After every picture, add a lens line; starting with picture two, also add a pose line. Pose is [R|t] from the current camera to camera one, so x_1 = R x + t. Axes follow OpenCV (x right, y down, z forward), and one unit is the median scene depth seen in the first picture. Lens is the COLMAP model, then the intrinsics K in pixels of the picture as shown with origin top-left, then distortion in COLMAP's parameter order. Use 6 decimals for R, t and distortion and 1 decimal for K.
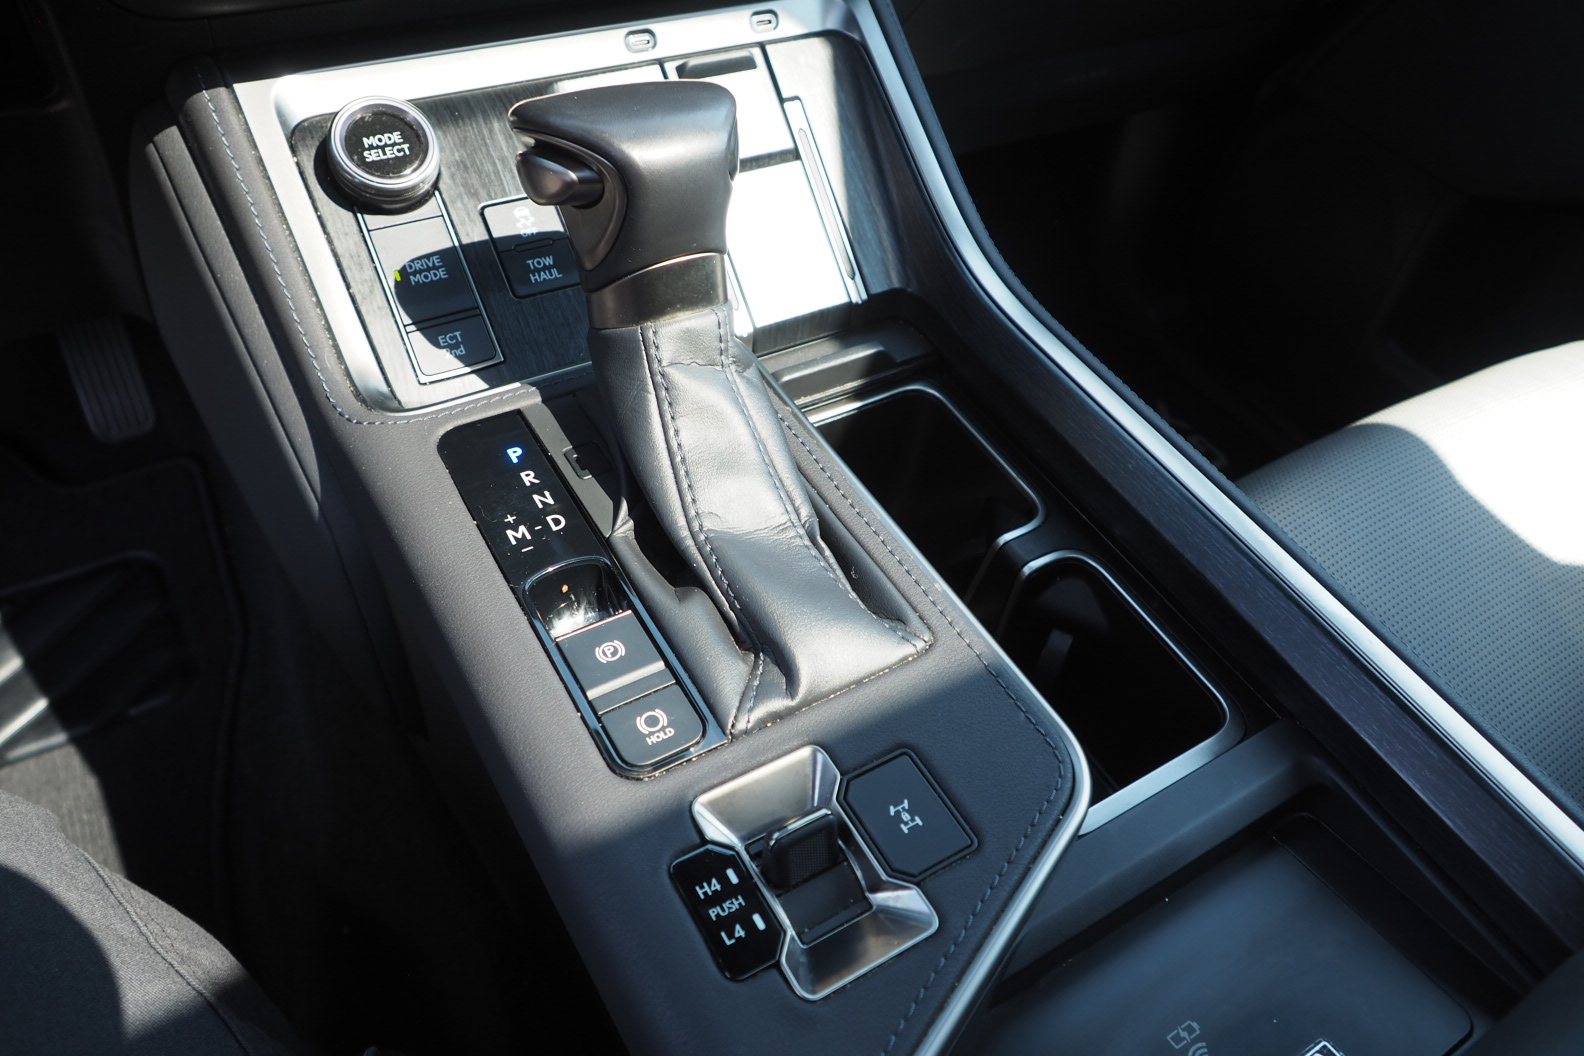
lens RADIAL K [[1115.2, 0, 798.0], [0, 1115.2, 536.6], [0, 0, 1]] dist [-0.034090, 0.010661]
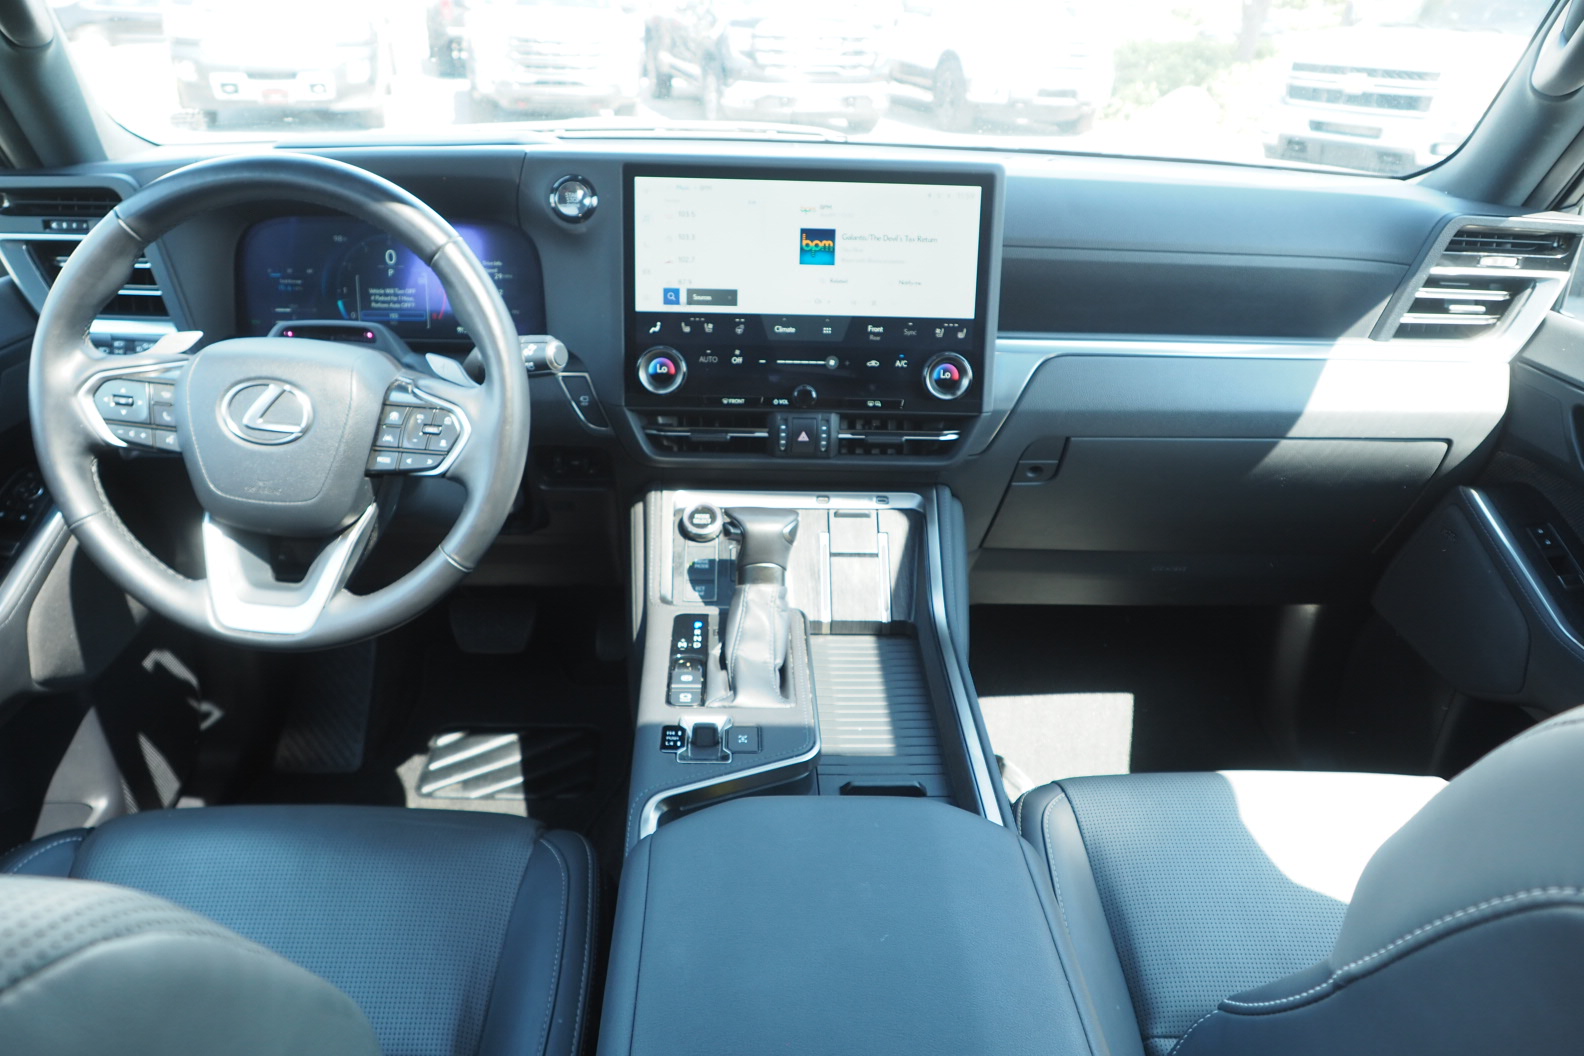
lens RADIAL K [[1115.2, 0, 791.0], [0, 1115.2, 549.6], [0, 0, 1]] dist [-0.034090, 0.010661]
pose [[0.873027, 0.146431, -0.465169, 1.164397], [-0.319106, 0.892831, -0.317842, 0.545464], [0.368776, 0.425923, 0.826193, -1.221919]]
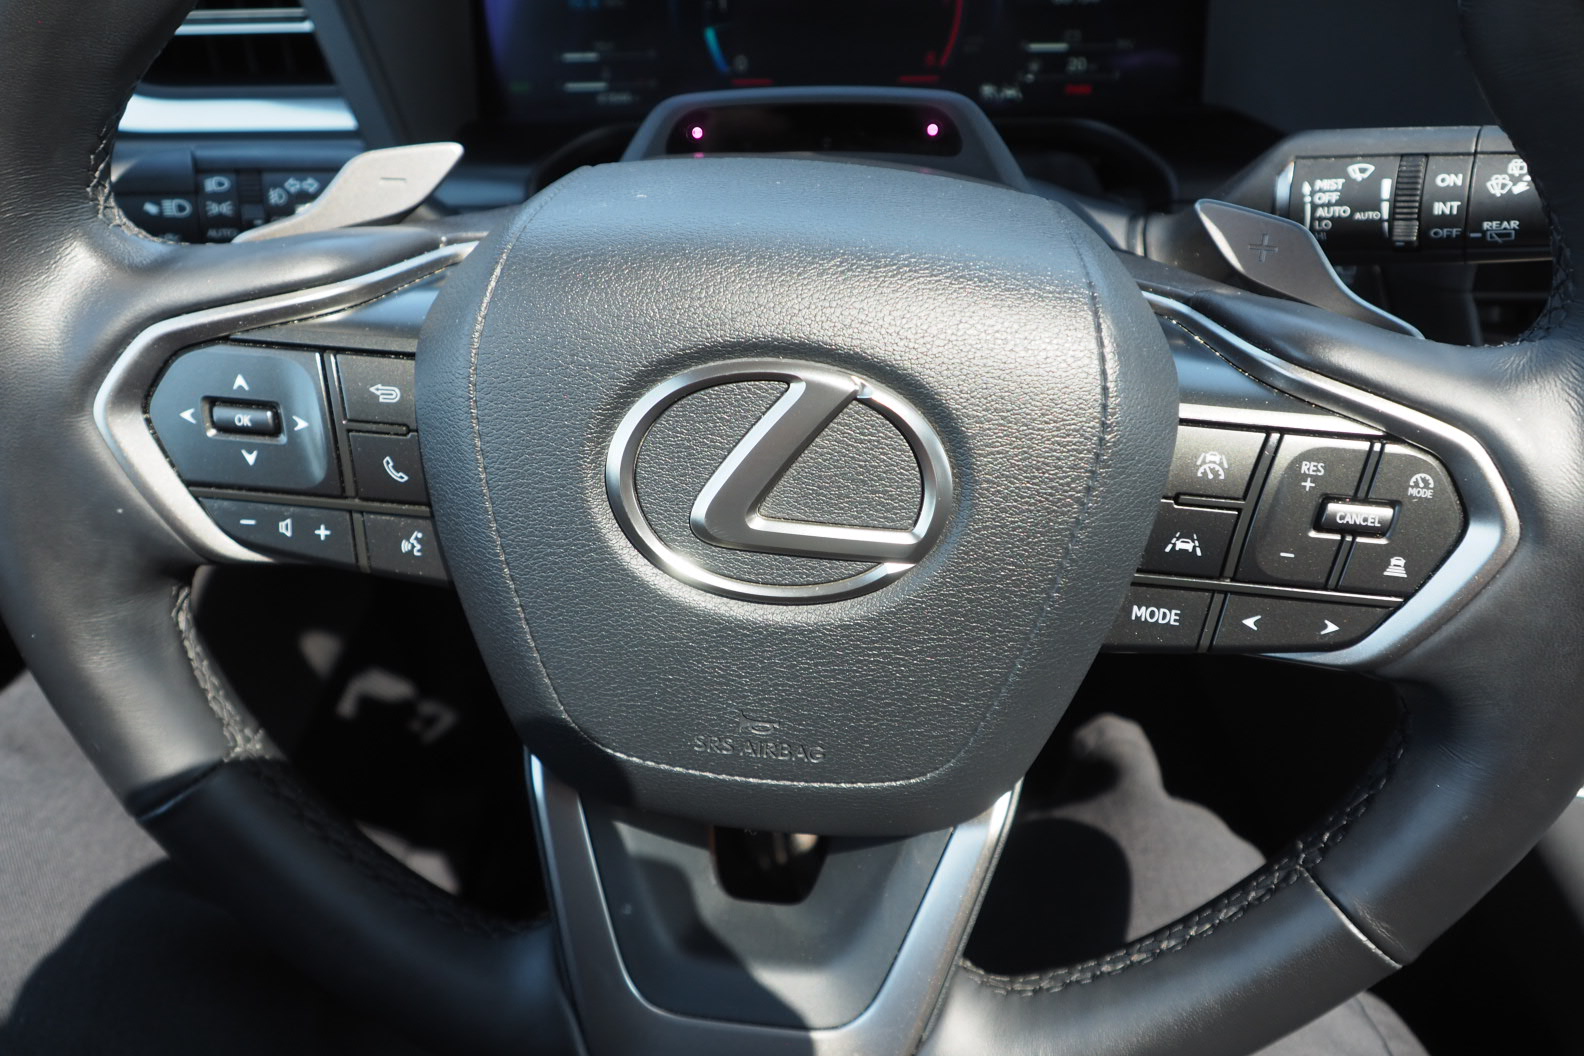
lens RADIAL K [[1115.2, 0, 820.7], [0, 1115.2, 511.3], [0, 0, 1]] dist [-0.034090, 0.010661]
pose [[0.824226, 0.242135, -0.511881, -0.482238], [-0.340992, 0.933924, -0.107288, 0.006455], [0.452080, 0.262977, 0.852330, -0.384856]]
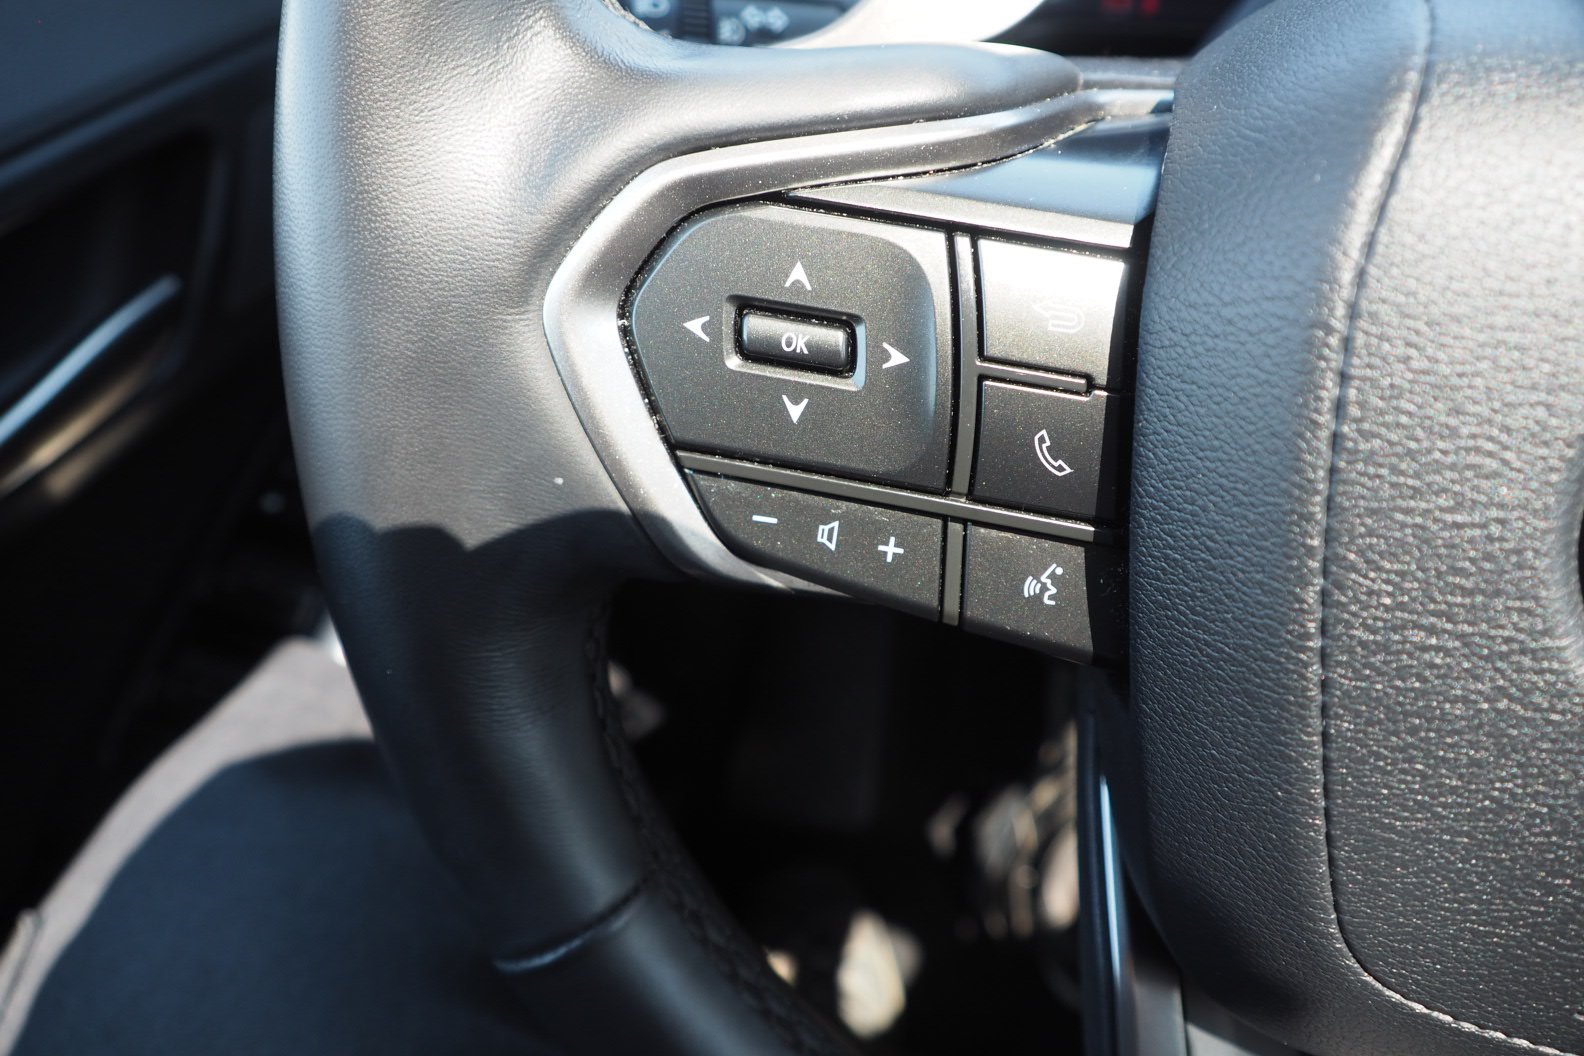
lens RADIAL K [[1115.2, 0, 802.7], [0, 1115.2, 526.9], [0, 0, 1]] dist [-0.034090, 0.010661]
pose [[0.737516, 0.328252, -0.590187, -0.851414], [-0.436300, 0.898655, -0.045397, 0.070888], [0.515473, 0.290979, 0.805989, -0.283187]]
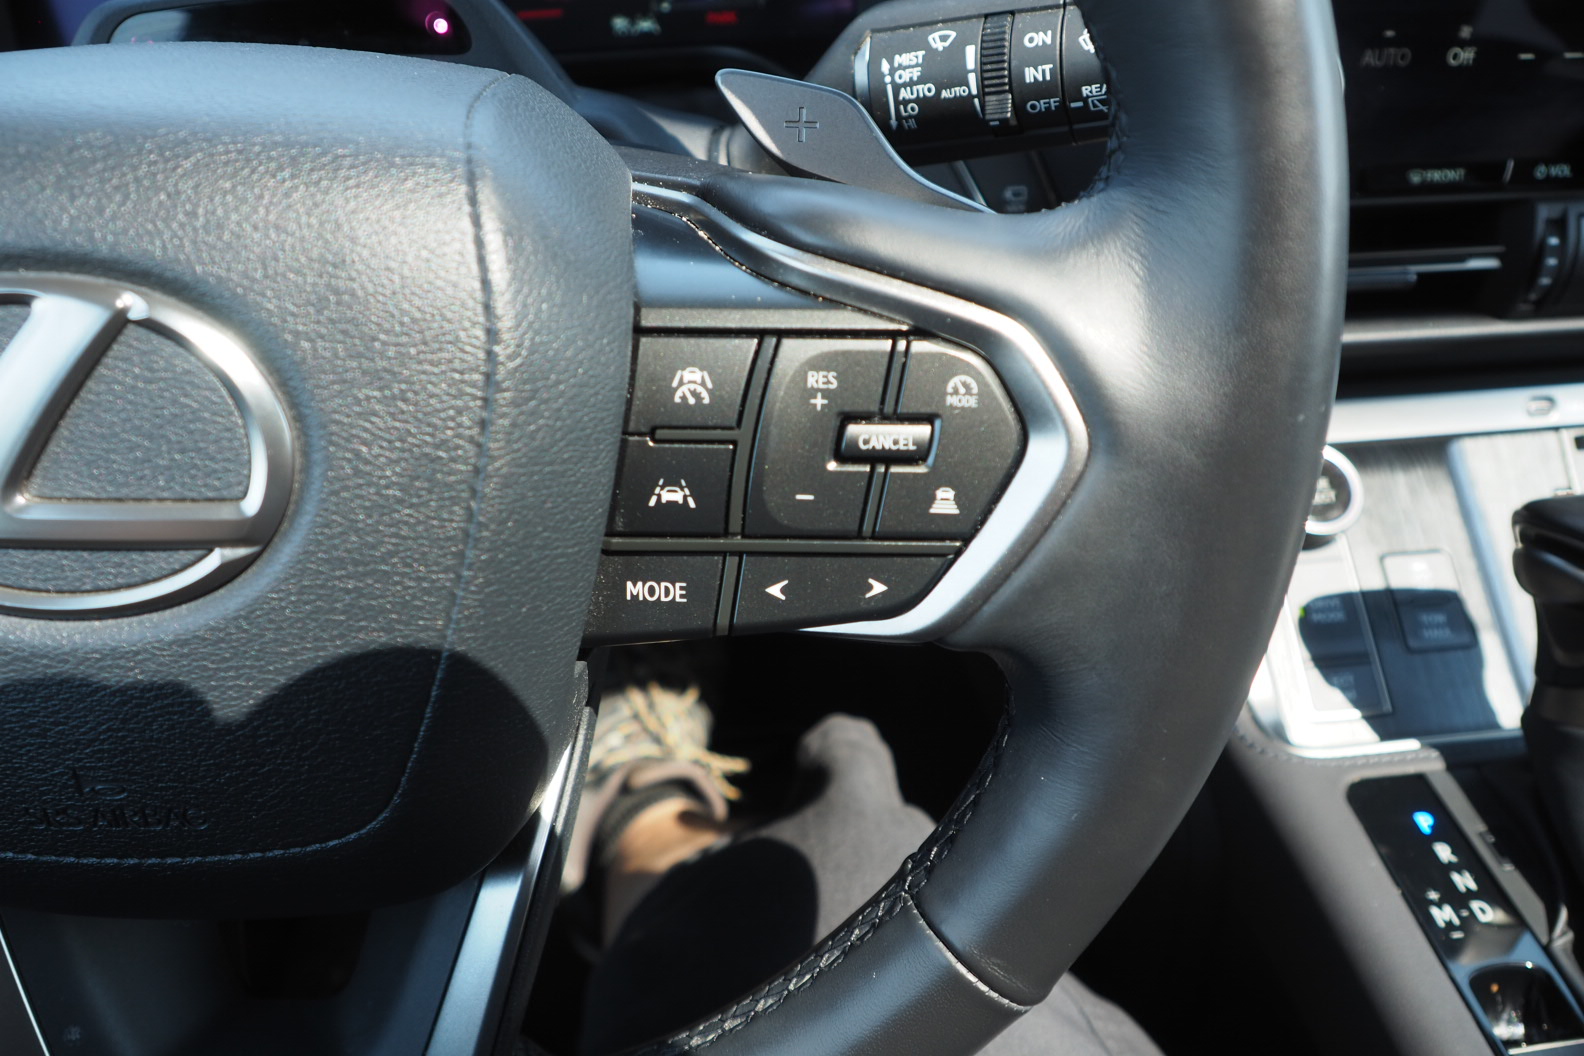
lens RADIAL K [[1115.2, 0, 772.6], [0, 1115.2, 517.1], [0, 0, 1]] dist [-0.034090, 0.010661]
pose [[0.885918, 0.168766, -0.432050, -0.385717], [-0.252157, 0.957030, -0.143215, -0.045891], [0.389314, 0.235821, 0.890406, -0.161621]]
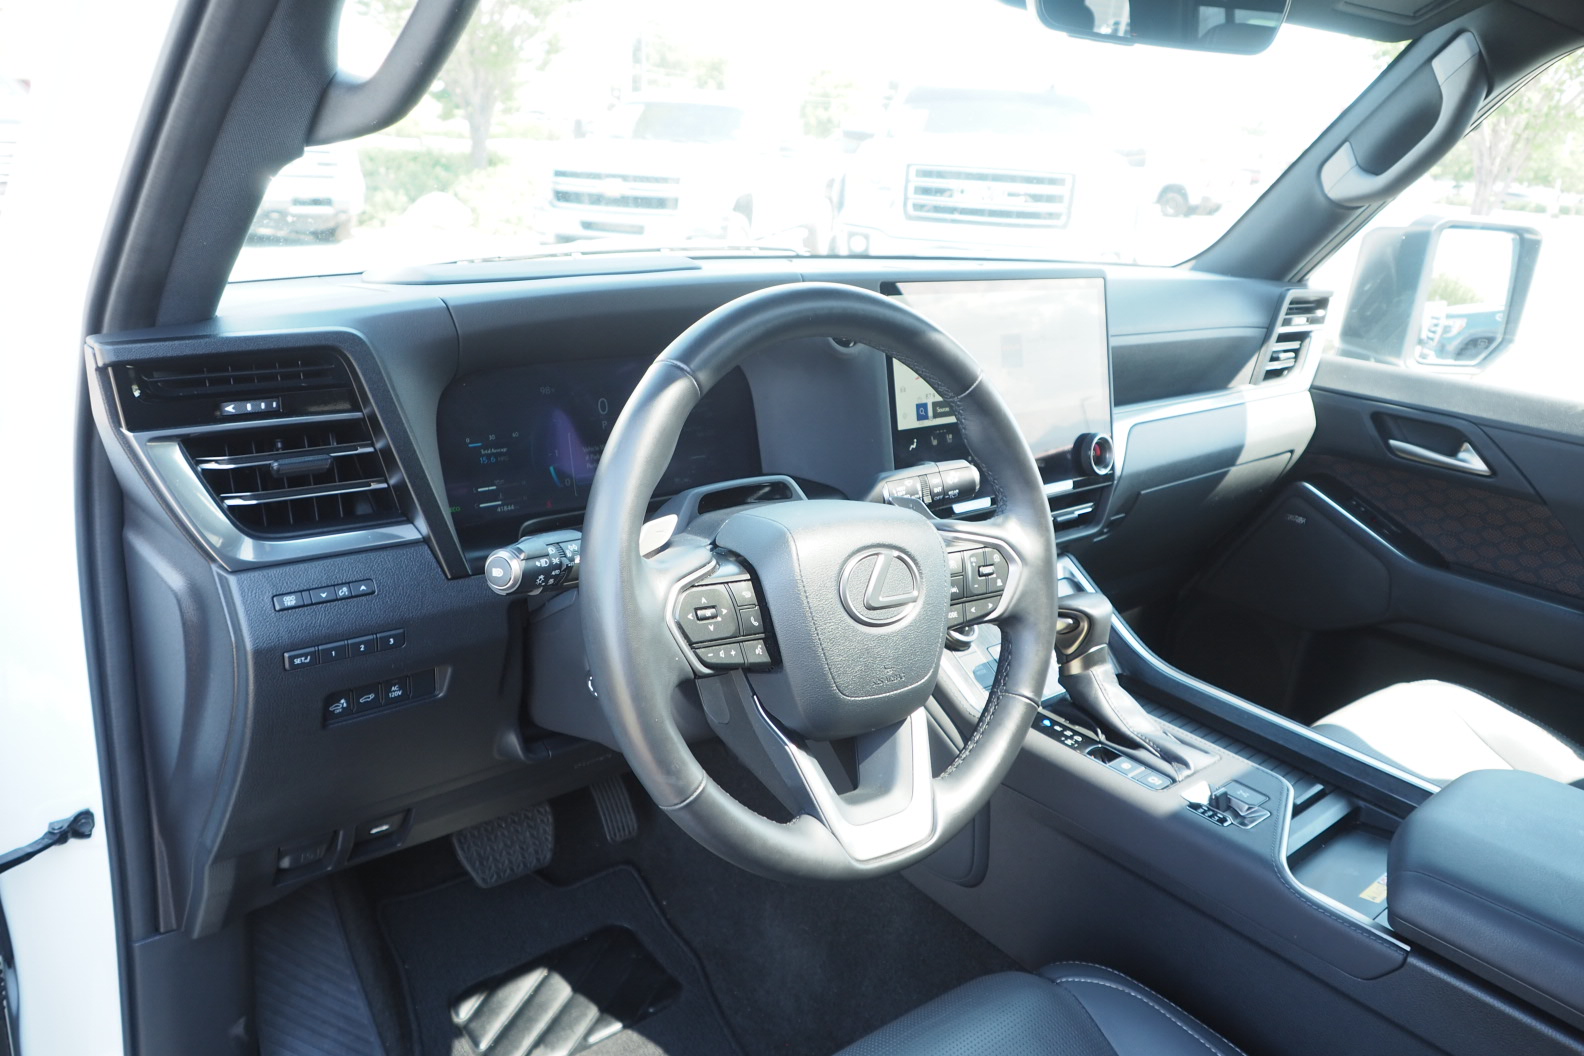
lens RADIAL K [[1115.2, 0, 802.9], [0, 1115.2, 560.0], [0, 0, 1]] dist [-0.034090, 0.010661]
pose [[0.988184, -0.089397, 0.124505, -1.144324], [0.136046, 0.885730, -0.443817, 0.699597], [-0.070602, 0.455511, 0.887426, -1.560330]]
